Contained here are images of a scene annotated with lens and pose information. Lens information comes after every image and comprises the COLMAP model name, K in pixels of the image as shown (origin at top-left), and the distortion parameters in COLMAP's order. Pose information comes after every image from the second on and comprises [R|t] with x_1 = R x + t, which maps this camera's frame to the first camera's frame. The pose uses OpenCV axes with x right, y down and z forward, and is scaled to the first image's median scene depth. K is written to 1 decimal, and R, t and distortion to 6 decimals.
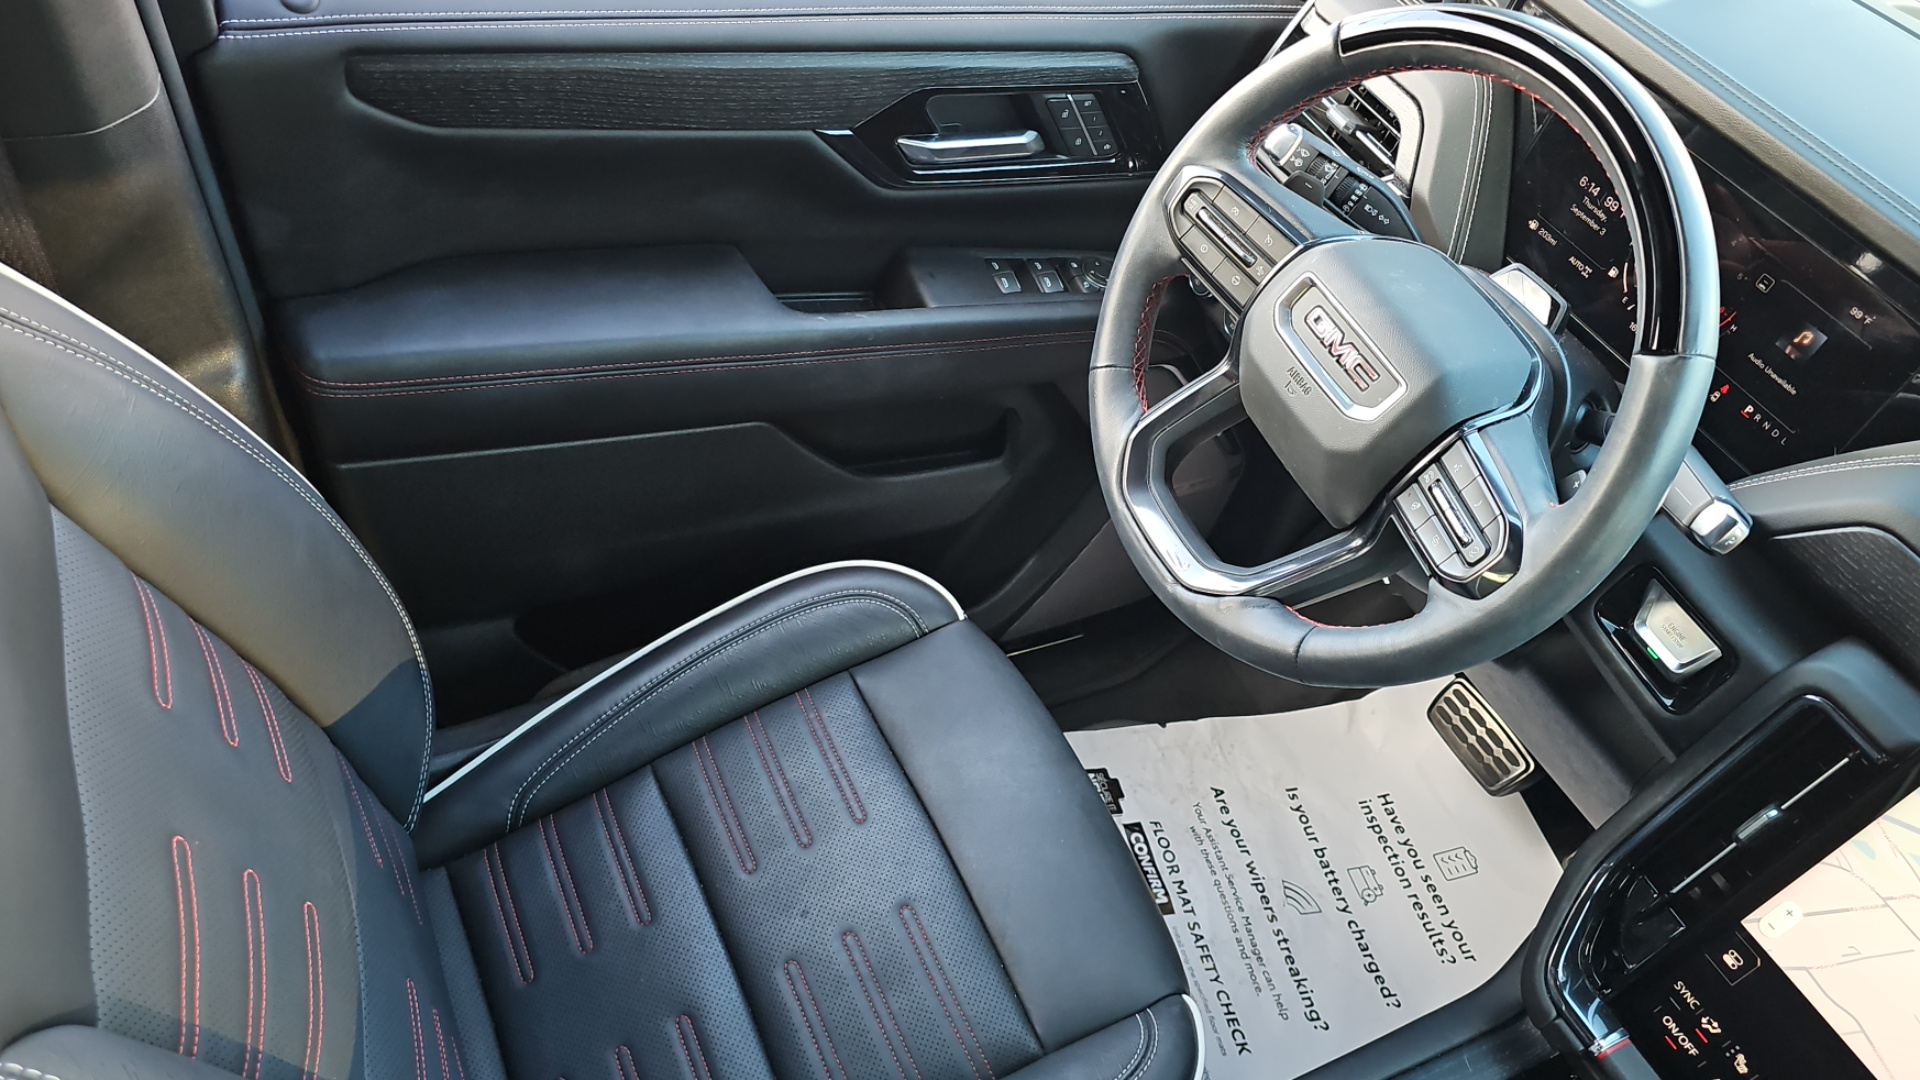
lens RADIAL K [[1415.8, 0, 980.1], [0, 1415.8, 548.3], [0, 0, 1]] dist [0.079477, -0.084668]
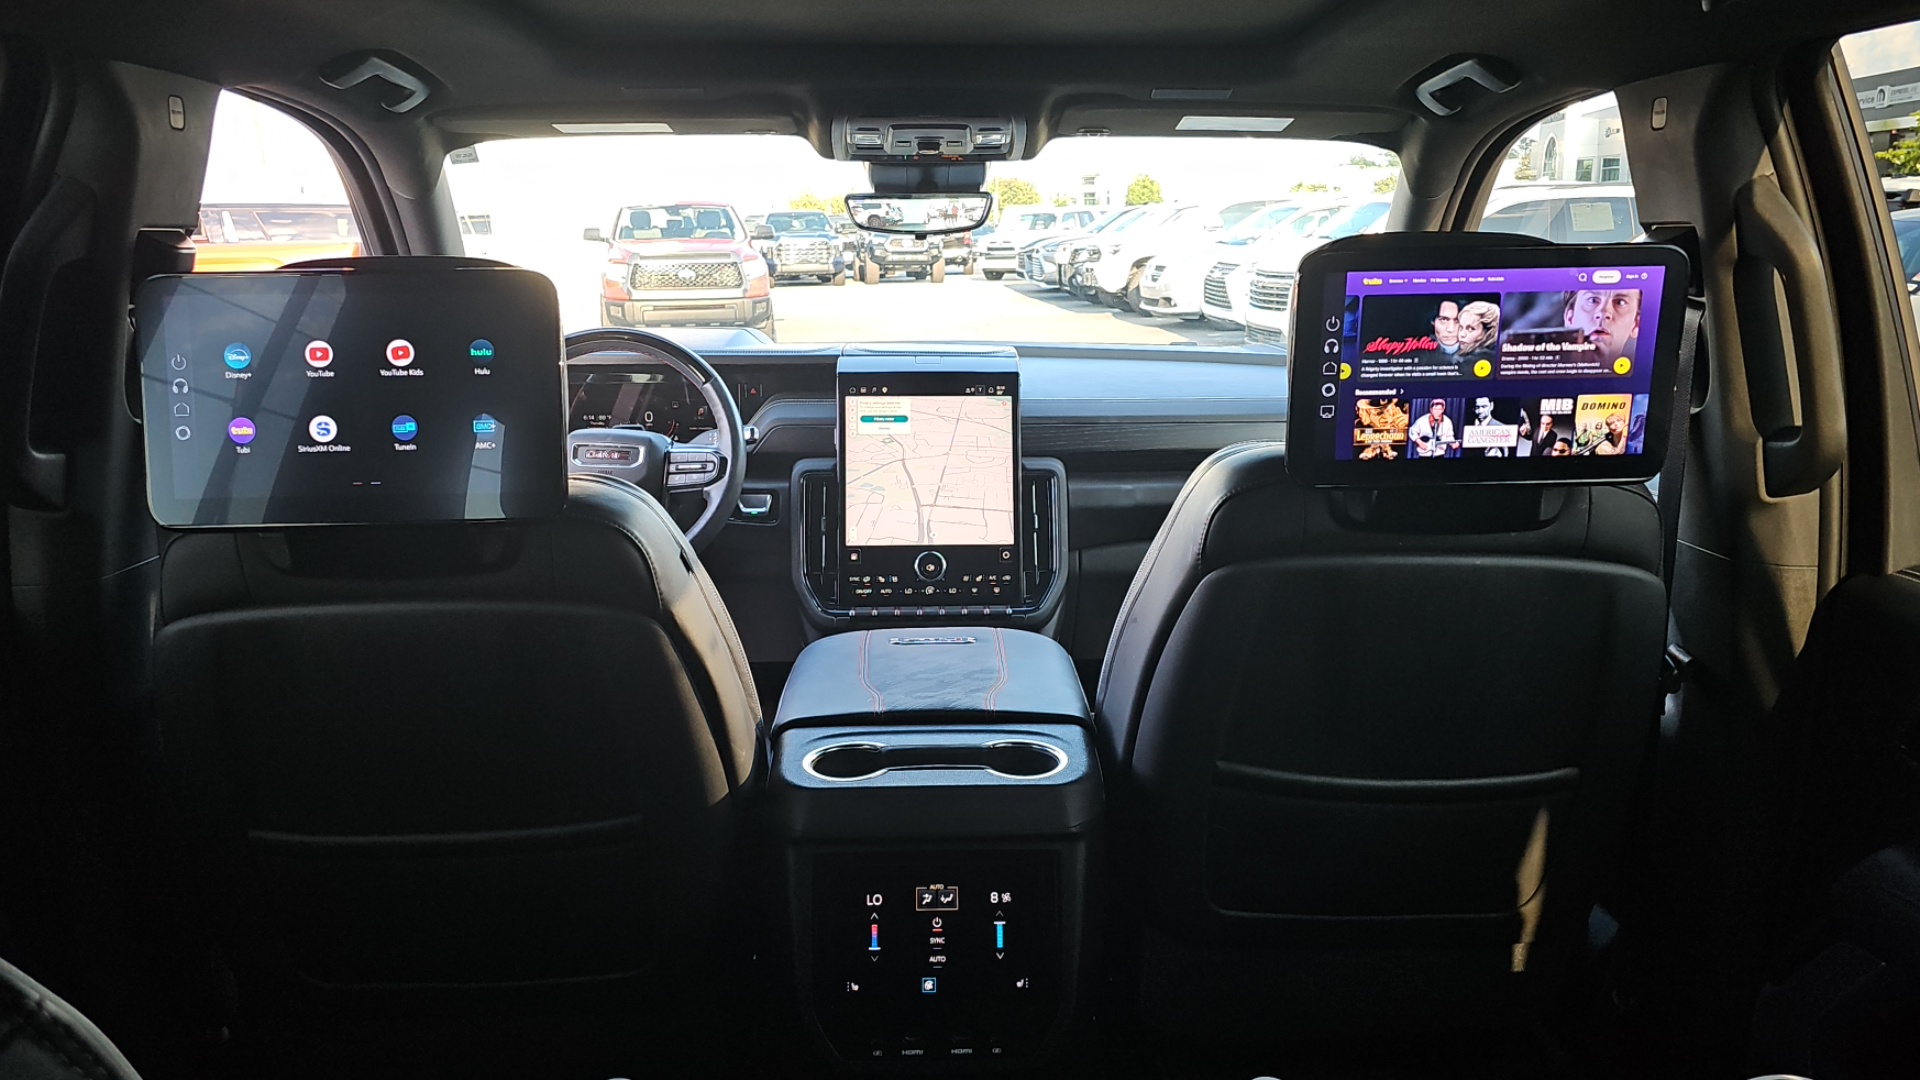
lens RADIAL K [[1401.3, 0, 960.0], [0, 1401.3, 540.0], [0, 0, 1]] dist [0.196043, -0.262130]
pose [[0.415560, -0.384915, 0.824106, -1.482278], [0.713270, 0.700127, -0.032663, 0.450408], [-0.564407, 0.601384, 0.565494, -0.624472]]
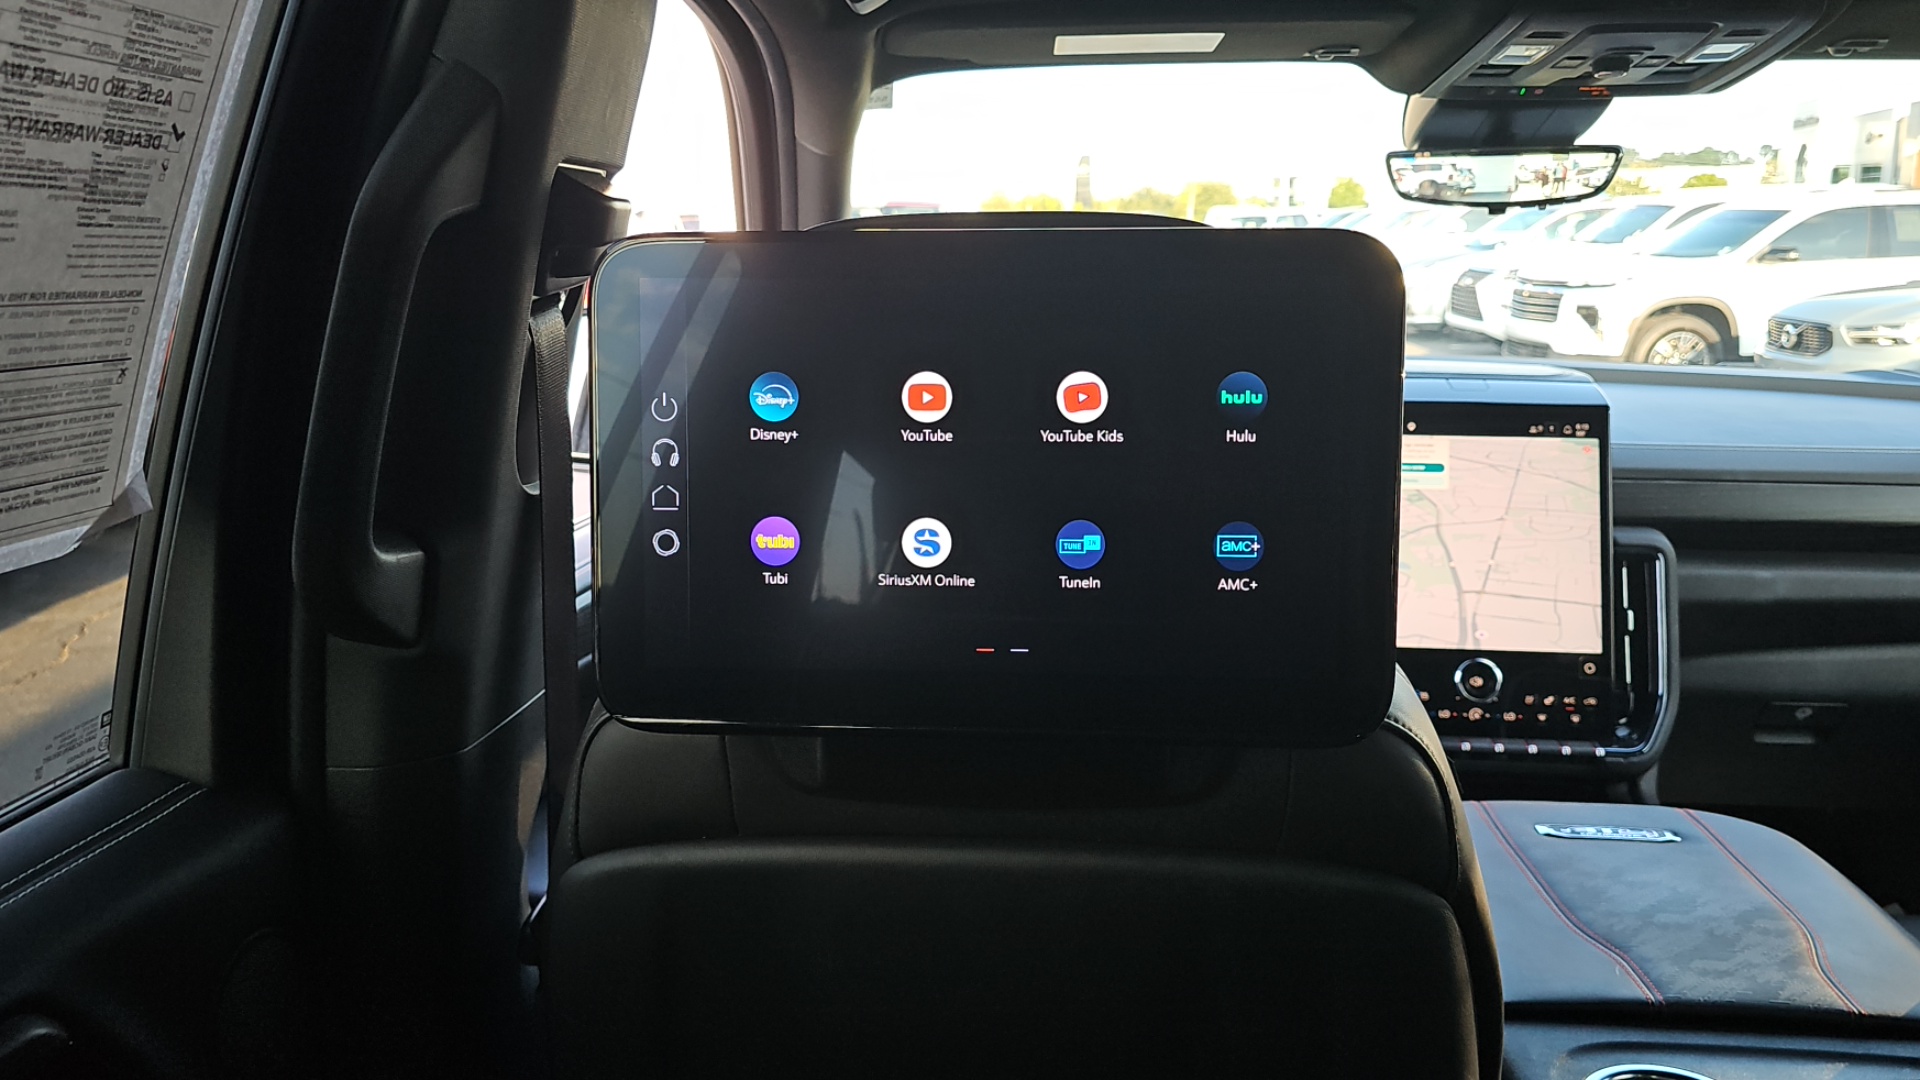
lens RADIAL K [[1415.8, 0, 980.1], [0, 1415.8, 548.3], [0, 0, 1]] dist [0.079477, -0.084668]
pose [[0.513646, -0.370210, 0.774024, -1.105090], [0.681040, 0.724626, -0.105359, 0.014178], [-0.521873, 0.581259, 0.624329, -0.043762]]
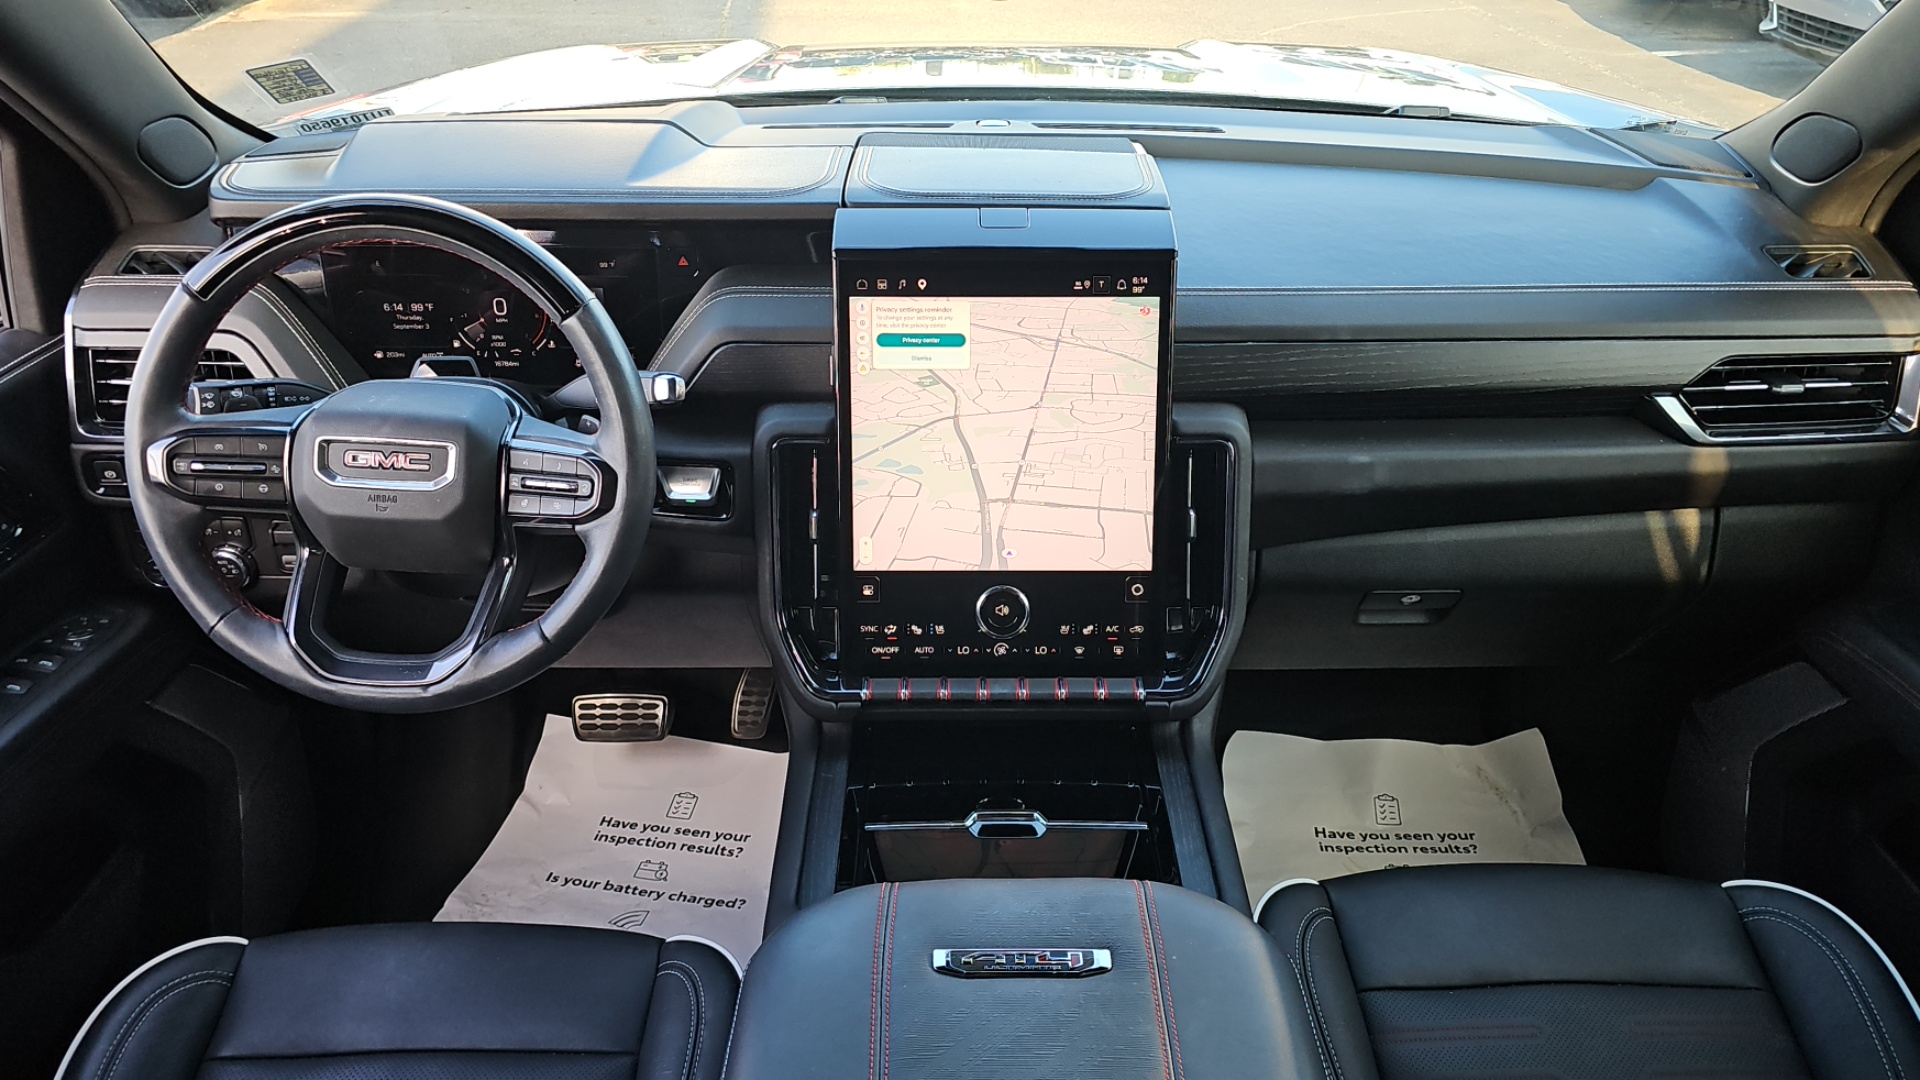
lens RADIAL K [[1415.8, 0, 980.1], [0, 1415.8, 548.3], [0, 0, 1]] dist [0.079477, -0.084668]
pose [[0.436108, -0.605195, 0.665994, -0.396353], [0.703838, 0.690544, 0.166616, 0.071350], [-0.560734, 0.396090, 0.727111, -0.206294]]
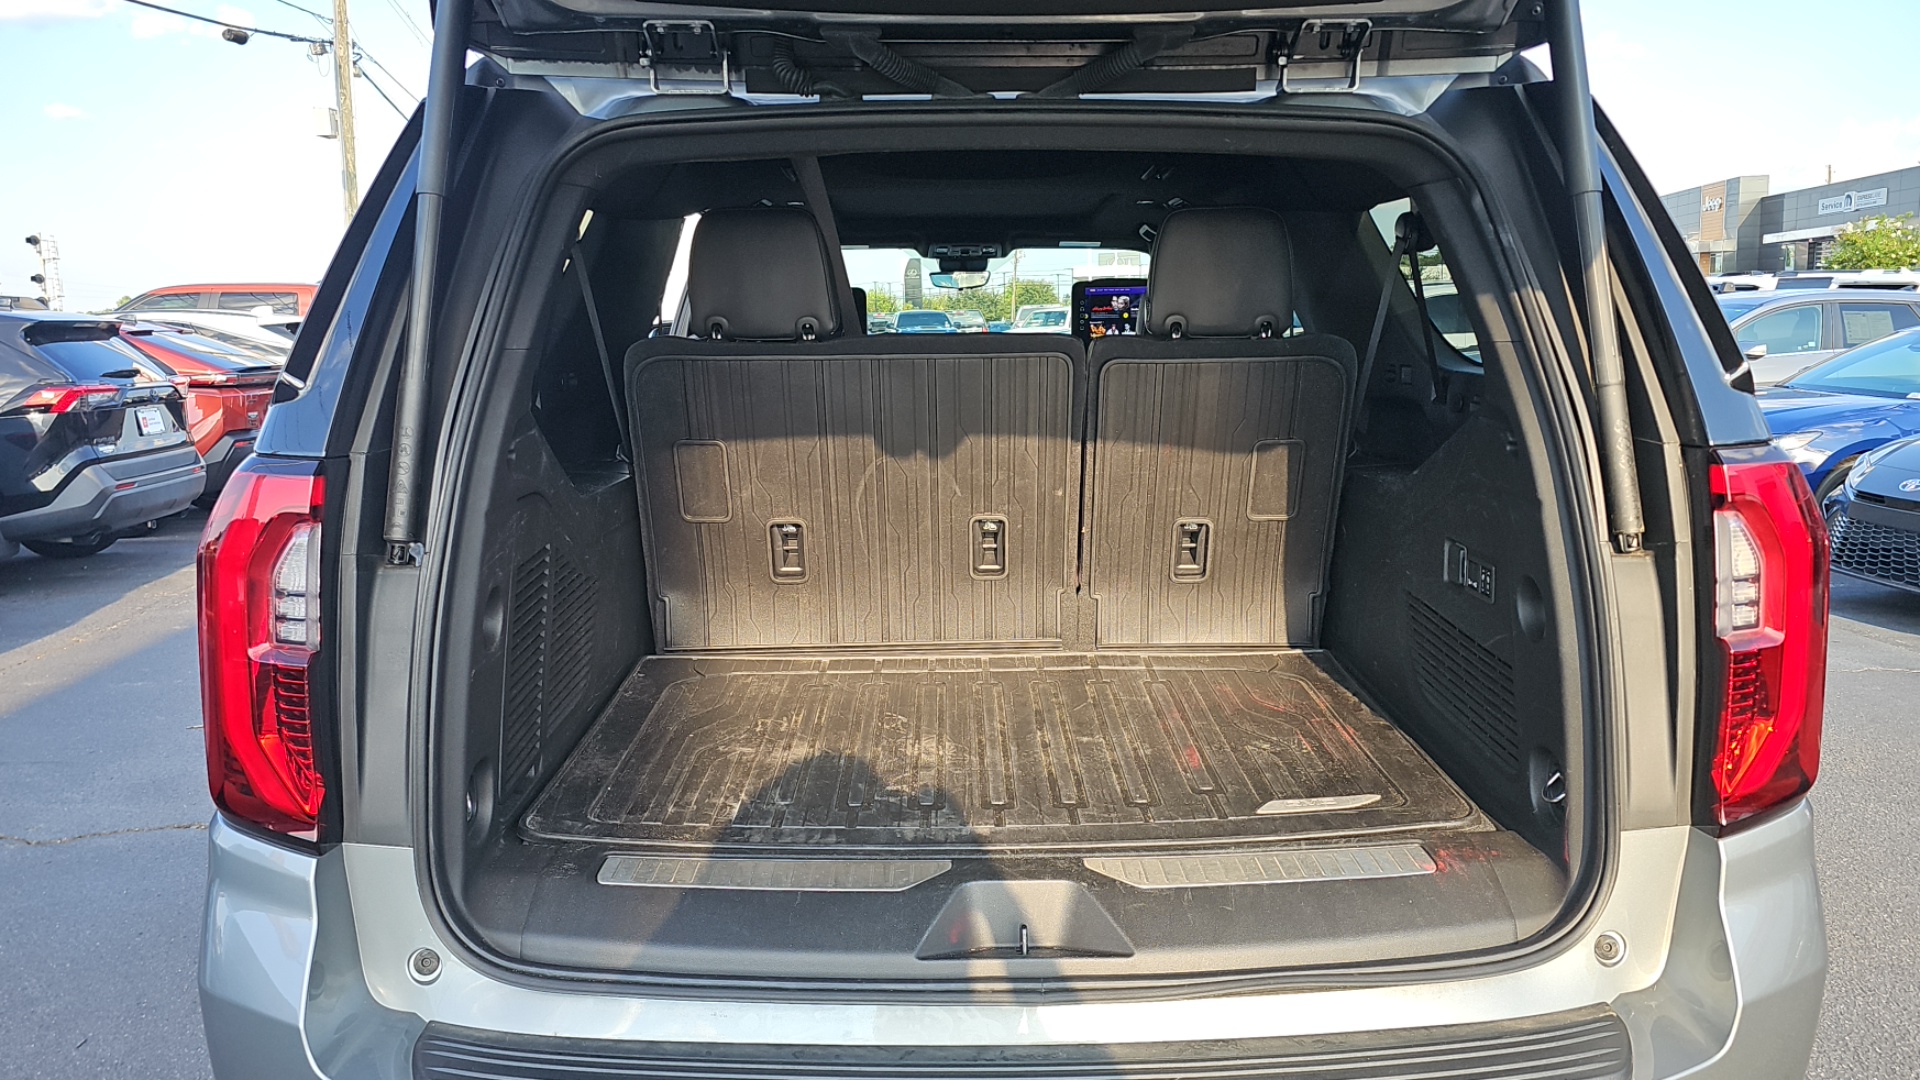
lens RADIAL K [[1401.3, 0, 960.0], [0, 1401.3, 540.0], [0, 0, 1]] dist [0.196043, -0.262130]
pose [[0.427883, -0.326771, 0.842696, -4.657907], [0.714348, 0.693475, -0.093806, 1.247397], [-0.553736, 0.642116, 0.530155, -1.993385]]
